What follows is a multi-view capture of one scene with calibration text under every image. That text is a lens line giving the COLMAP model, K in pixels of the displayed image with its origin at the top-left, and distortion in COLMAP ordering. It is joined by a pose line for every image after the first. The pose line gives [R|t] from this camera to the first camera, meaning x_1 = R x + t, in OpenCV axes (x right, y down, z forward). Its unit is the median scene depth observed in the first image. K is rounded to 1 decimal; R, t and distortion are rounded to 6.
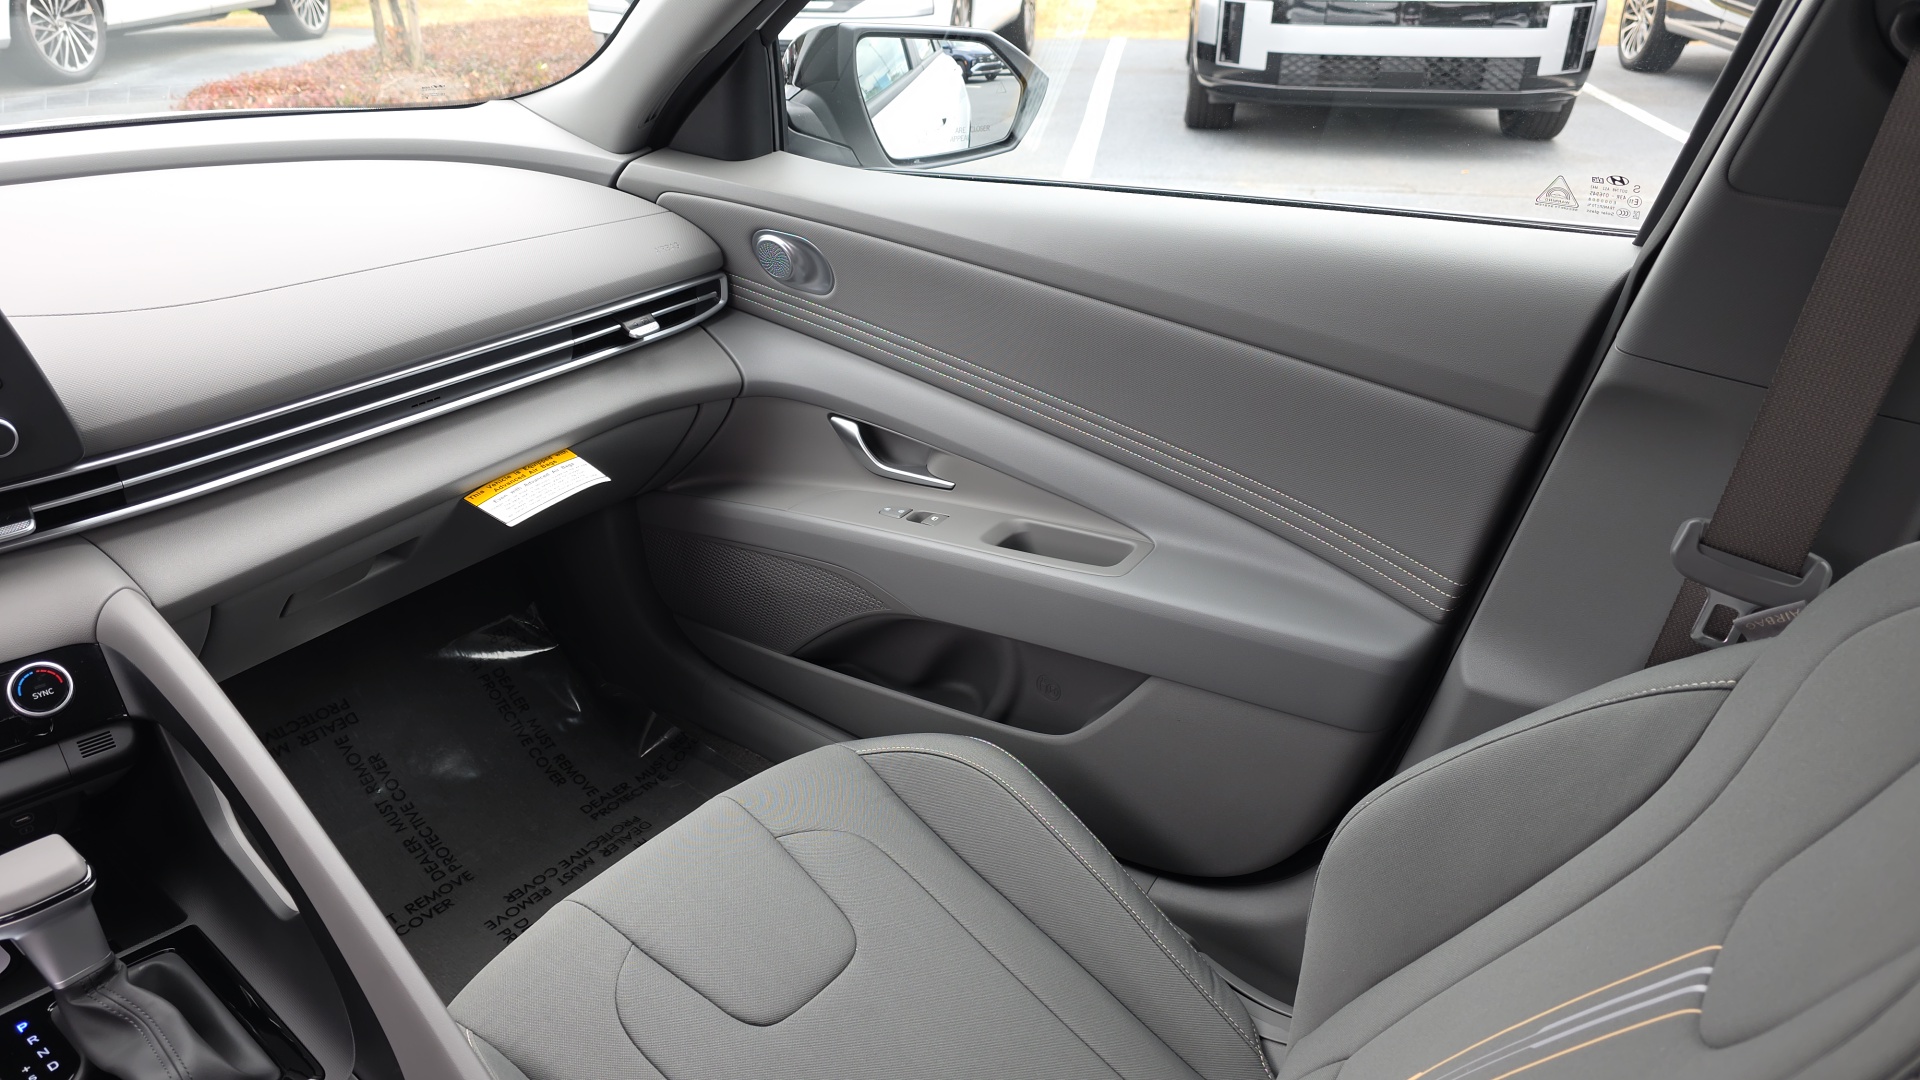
lens RADIAL K [[1301.3, 0, 940.3], [0, 1301.3, 542.3], [0, 0, 1]] dist [0.066208, -0.073050]
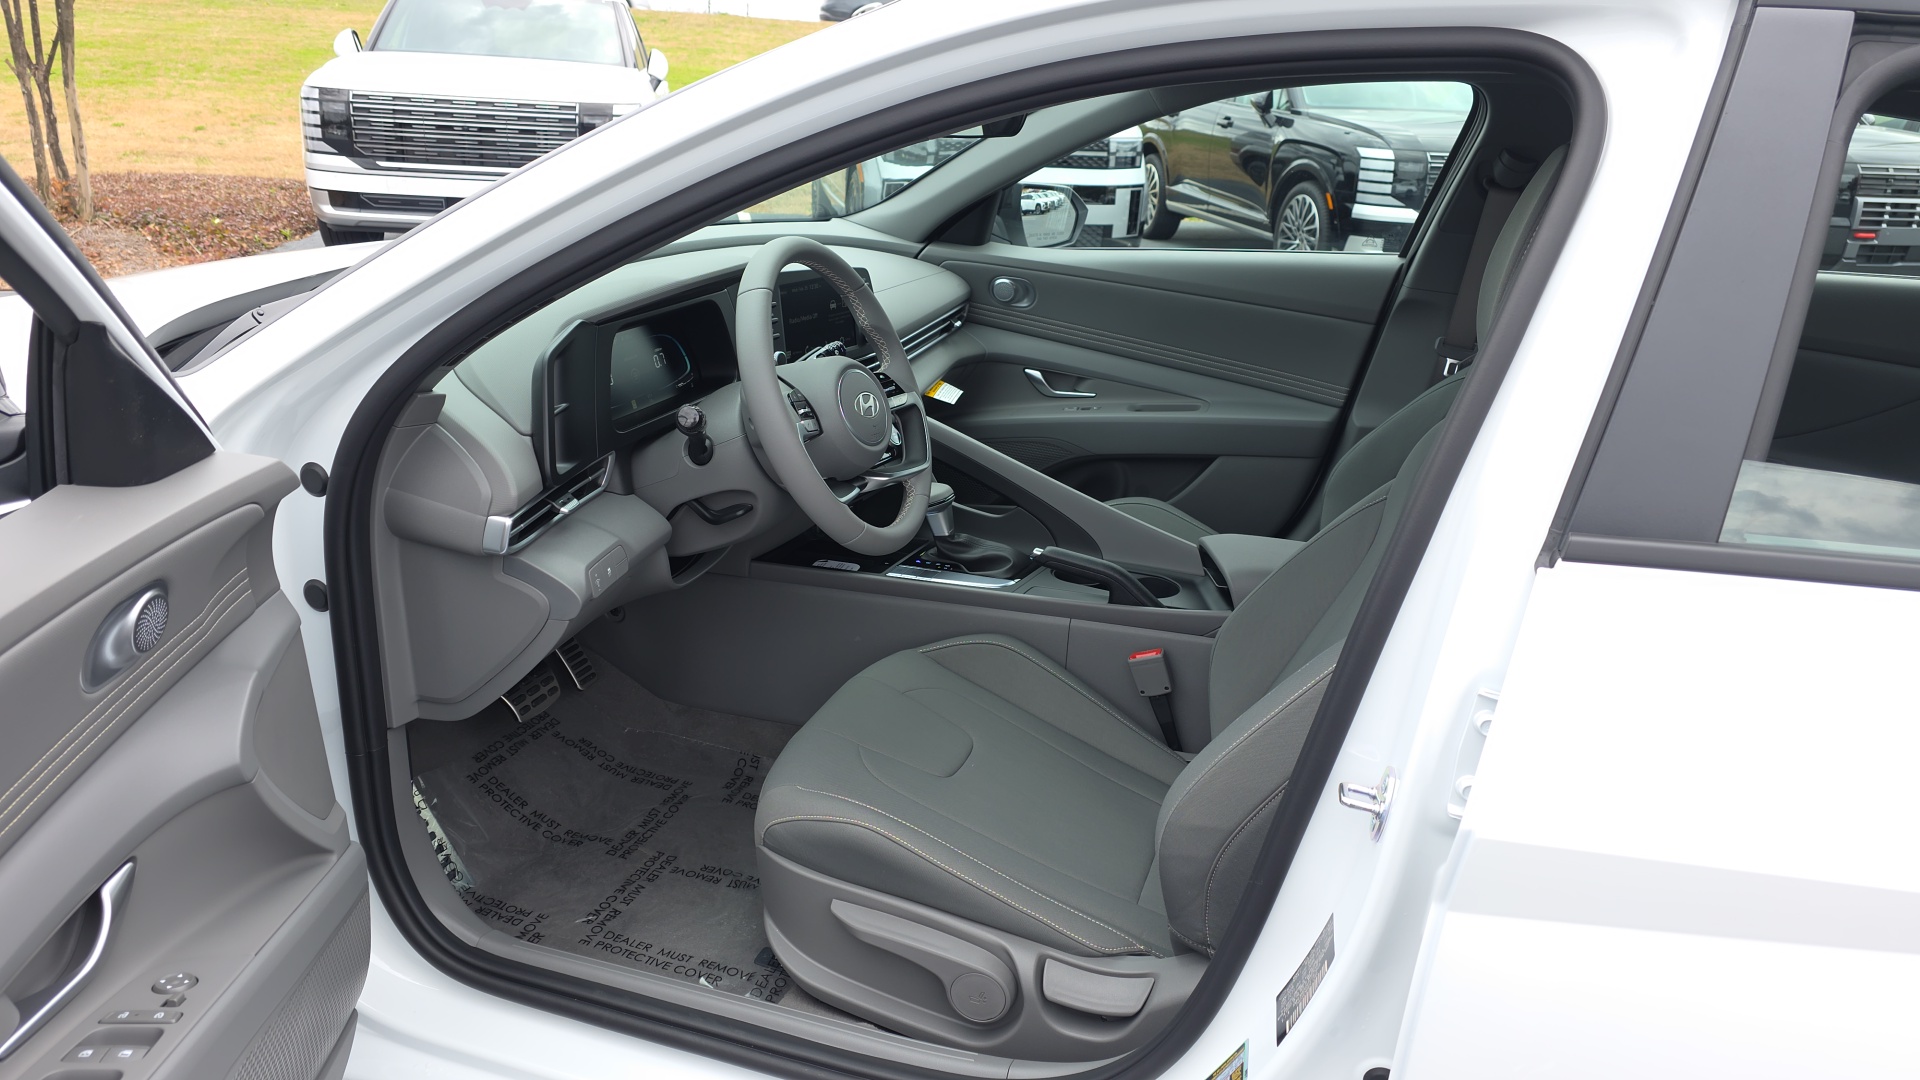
lens RADIAL K [[1309.3, 0, 950.2], [0, 1309.3, 565.0], [0, 0, 1]] dist [0.066813, -0.030632]
pose [[0.934467, -0.079151, 0.347141, -0.952012], [0.115583, 0.989612, -0.085496, 0.376586], [-0.336768, 0.120017, 0.933908, -0.854684]]
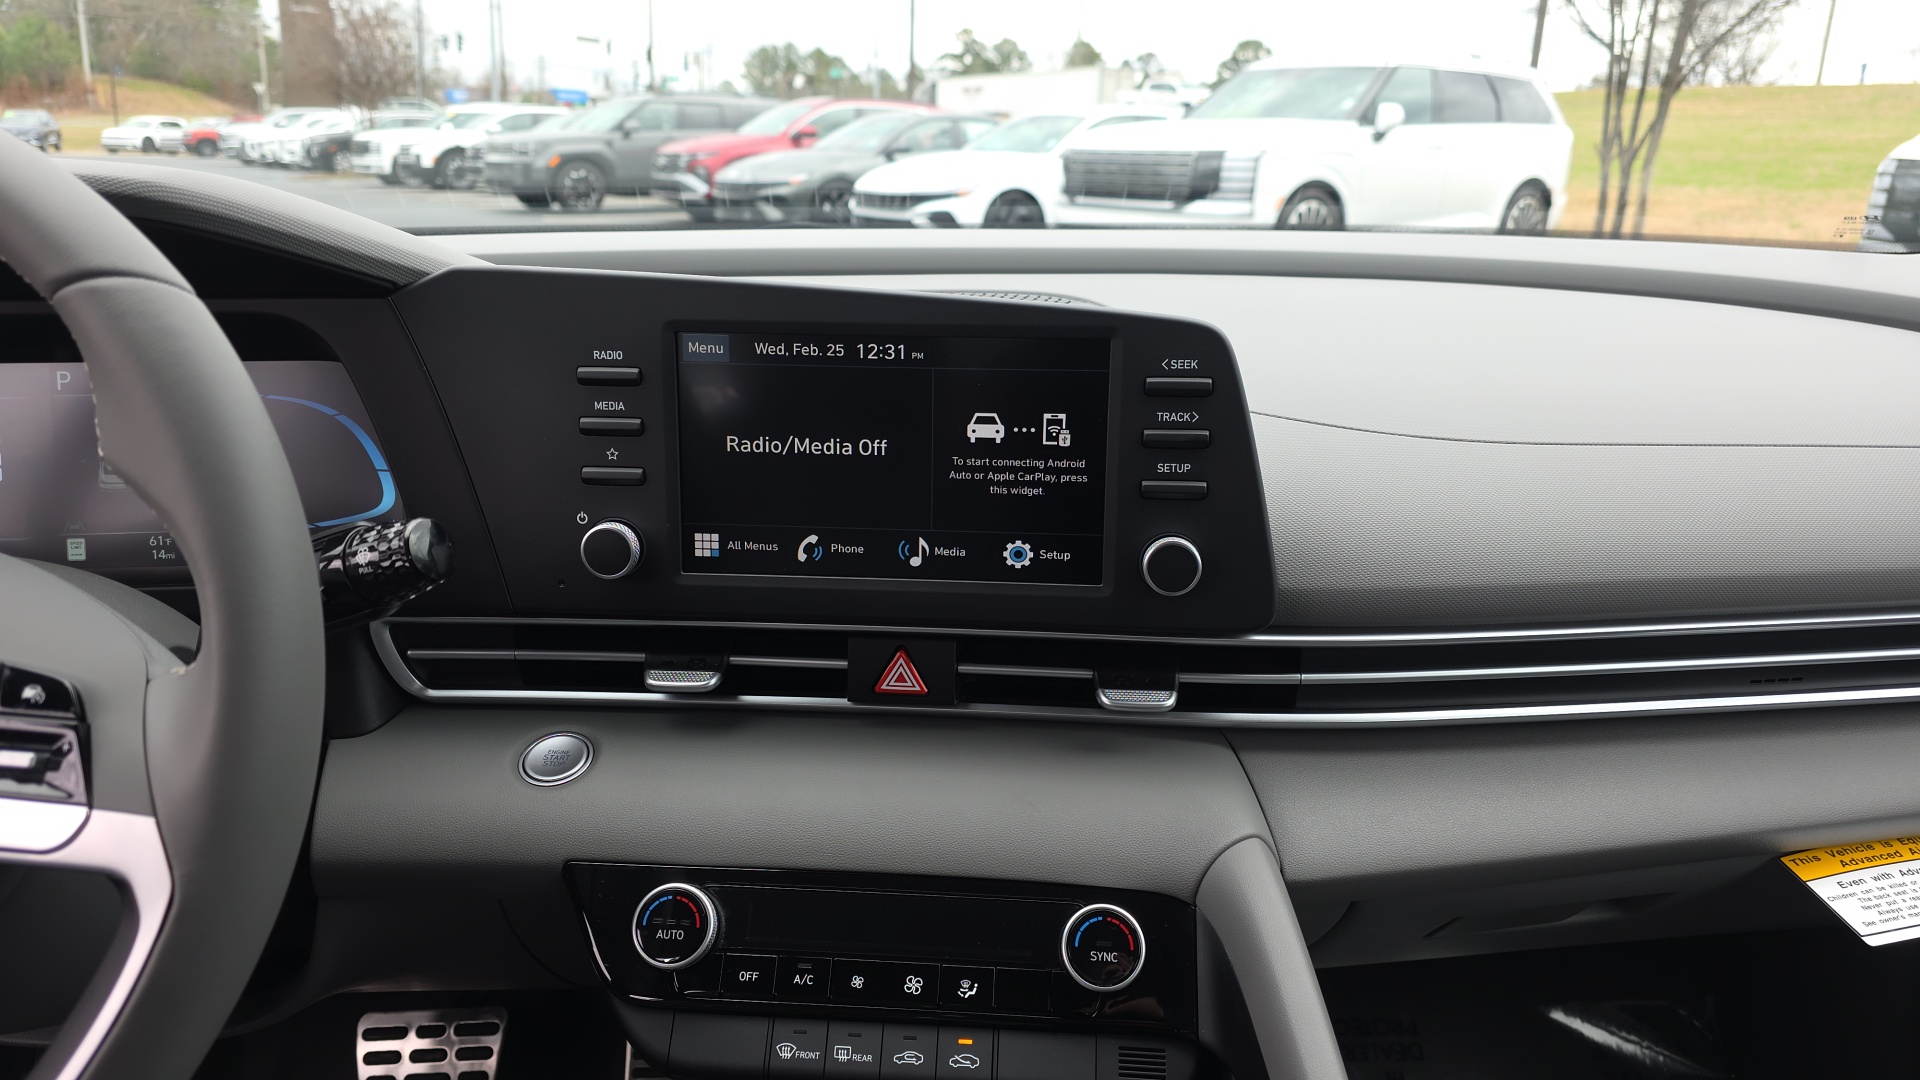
lens RADIAL K [[1296.2, 0, 960.0], [0, 1296.2, 540.0], [0, 0, 1]] dist [0.066816, -0.037518]
pose [[0.690392, 0.217067, -0.690102, -0.215618], [-0.337520, 0.940387, -0.041869, -0.017233], [0.639875, 0.261830, 0.722500, 0.286953]]
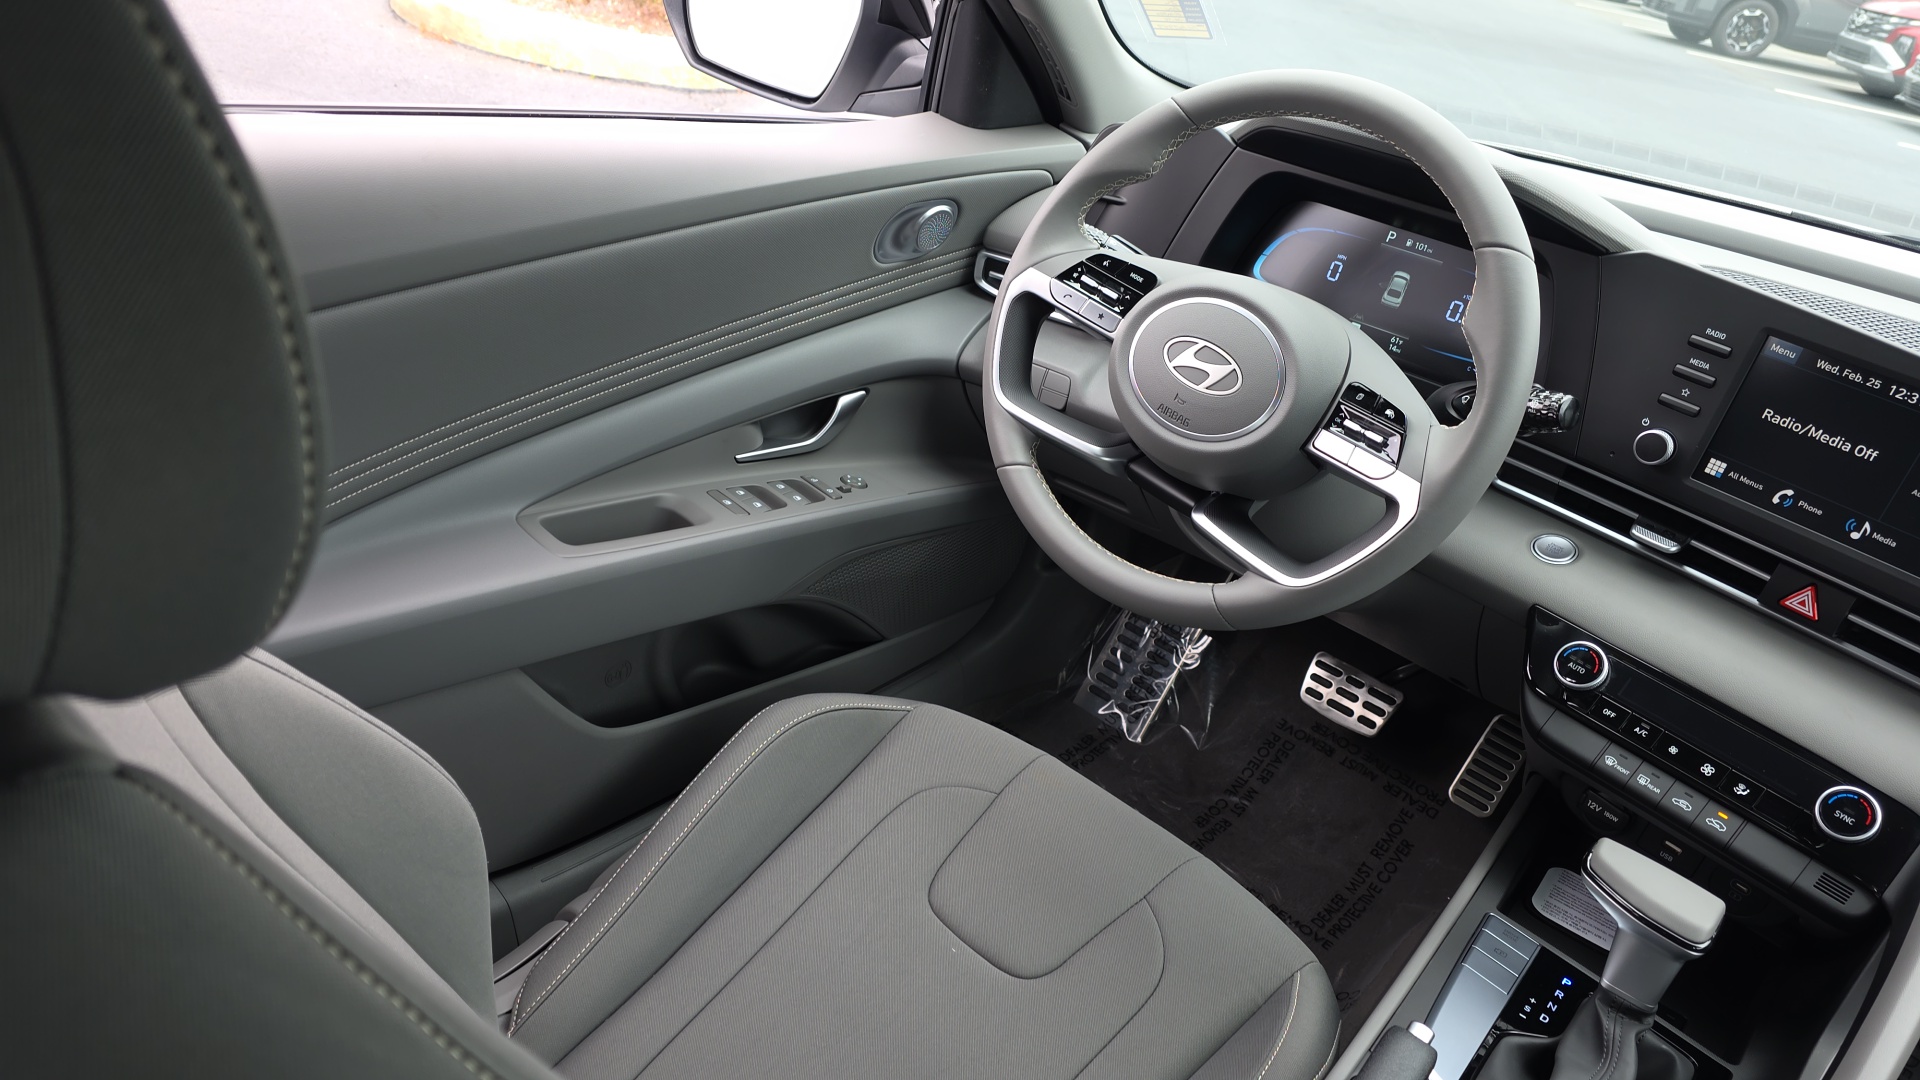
lens RADIAL K [[1302.3, 0, 956.0], [0, 1302.3, 574.0], [0, 0, 1]] dist [0.071713, -0.063906]
pose [[-0.026267, 0.503022, -0.863875, 0.072901], [-0.595388, 0.686305, 0.417729, -0.020077], [0.803008, 0.525313, 0.281466, 0.054293]]
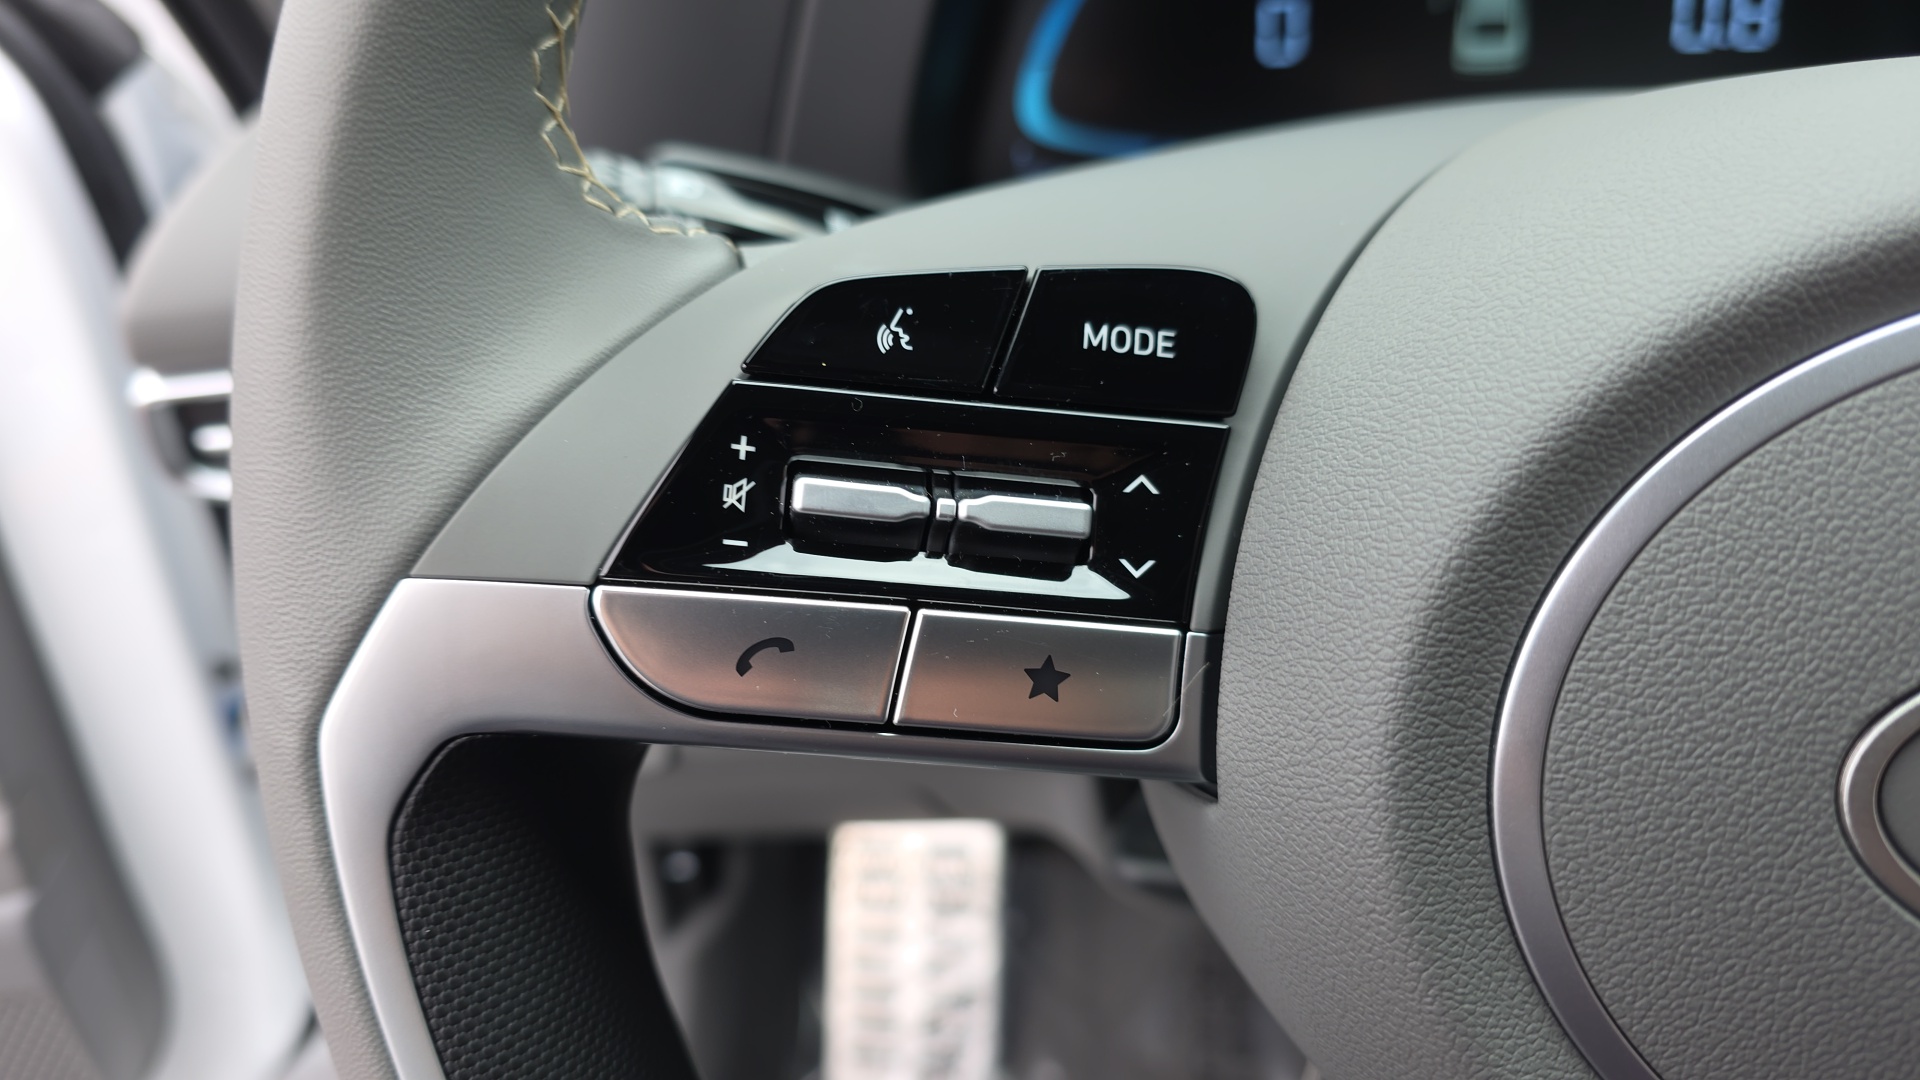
lens RADIAL K [[1331.0, 0, 819.1], [0, 1331.0, 536.4], [0, 0, 1]] dist [0.006629, -0.030940]
pose [[0.467316, 0.410796, -0.782855, -0.574544], [-0.328608, 0.902762, 0.277557, 0.106076], [0.820751, 0.127546, 0.556866, 0.176985]]
